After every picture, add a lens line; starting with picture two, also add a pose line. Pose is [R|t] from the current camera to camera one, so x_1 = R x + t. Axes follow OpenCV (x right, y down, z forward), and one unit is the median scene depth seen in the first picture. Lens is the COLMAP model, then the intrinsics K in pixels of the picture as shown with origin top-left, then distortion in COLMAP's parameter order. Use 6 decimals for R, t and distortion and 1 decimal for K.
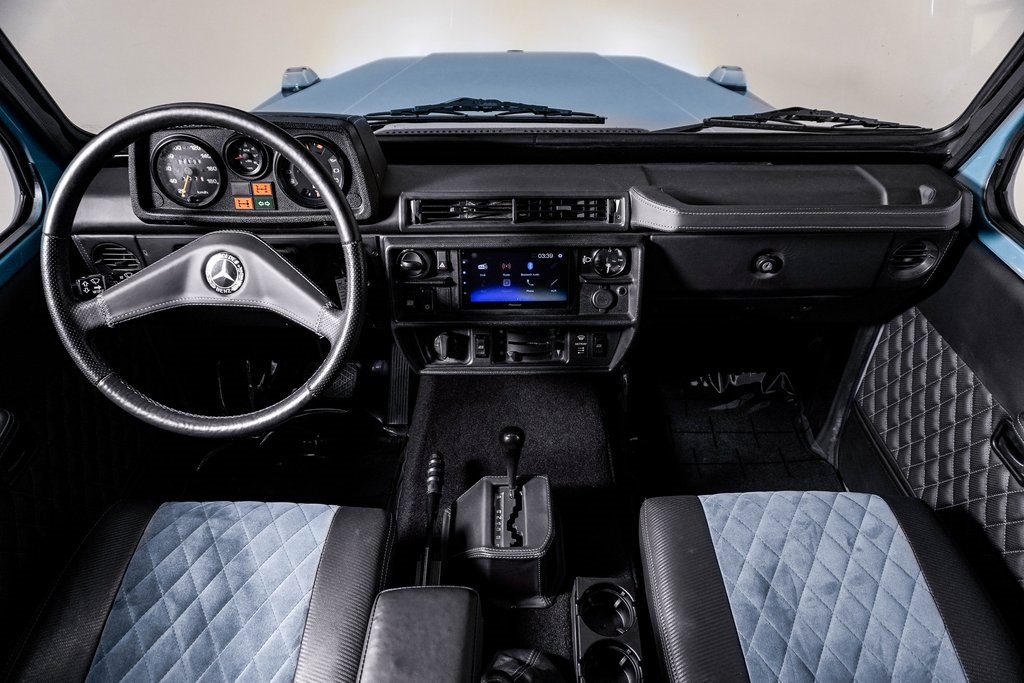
lens RADIAL K [[688.9, 0, 512.0], [0, 688.9, 341.5], [0, 0, 1]] dist [-0.038976, -0.000001]
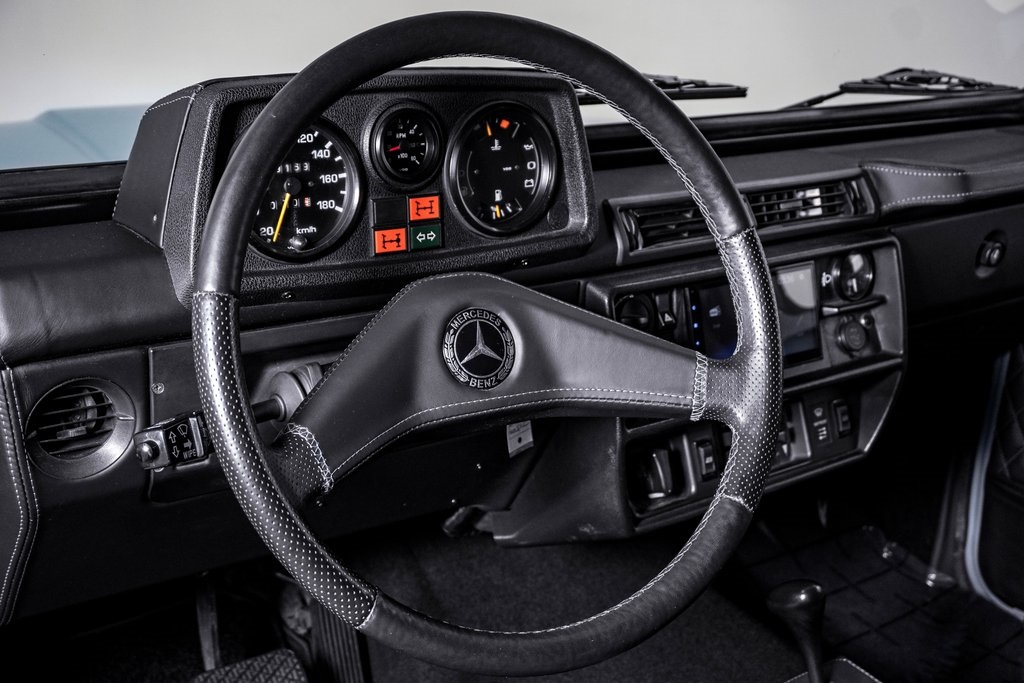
lens RADIAL K [[1260.6, 0, 512.0], [0, 1260.6, 341.5], [0, 0, 1]] dist [-0.008792, -0.009768]
pose [[0.810119, -0.154690, 0.565490, -0.832469], [0.310711, 0.931243, -0.190381, 0.071771], [-0.497158, 0.329935, 0.802481, 0.220937]]
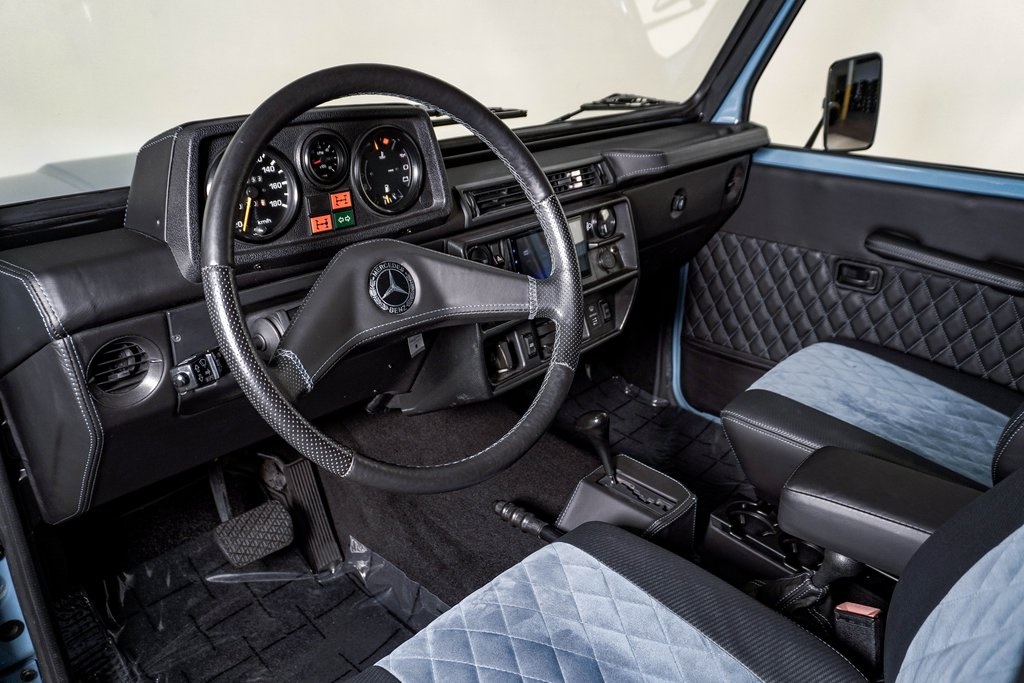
lens RADIAL K [[779.2, 0, 512.0], [0, 779.2, 341.5], [0, 0, 1]] dist [-0.027691, 0.009498]
pose [[0.672064, -0.282926, 0.684312, -0.853897], [0.437086, 0.897536, -0.058179, 0.058447], [-0.597734, 0.338203, 0.726865, 0.274396]]
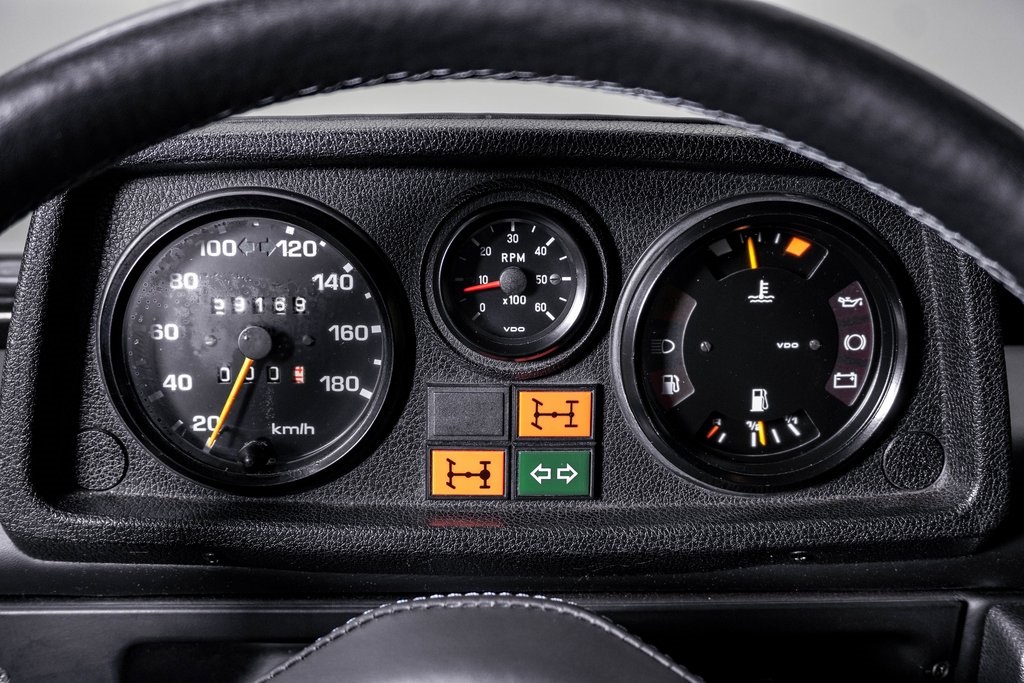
lens RADIAL K [[1243.7, 0, 512.0], [0, 1243.7, 341.5], [0, 0, 1]] dist [0.002085, 0.003271]
pose [[0.999169, -0.004697, 0.040490, -0.381465], [0.016937, 0.951369, -0.307587, -0.106885], [-0.037076, 0.308018, 0.950658, 0.547817]]
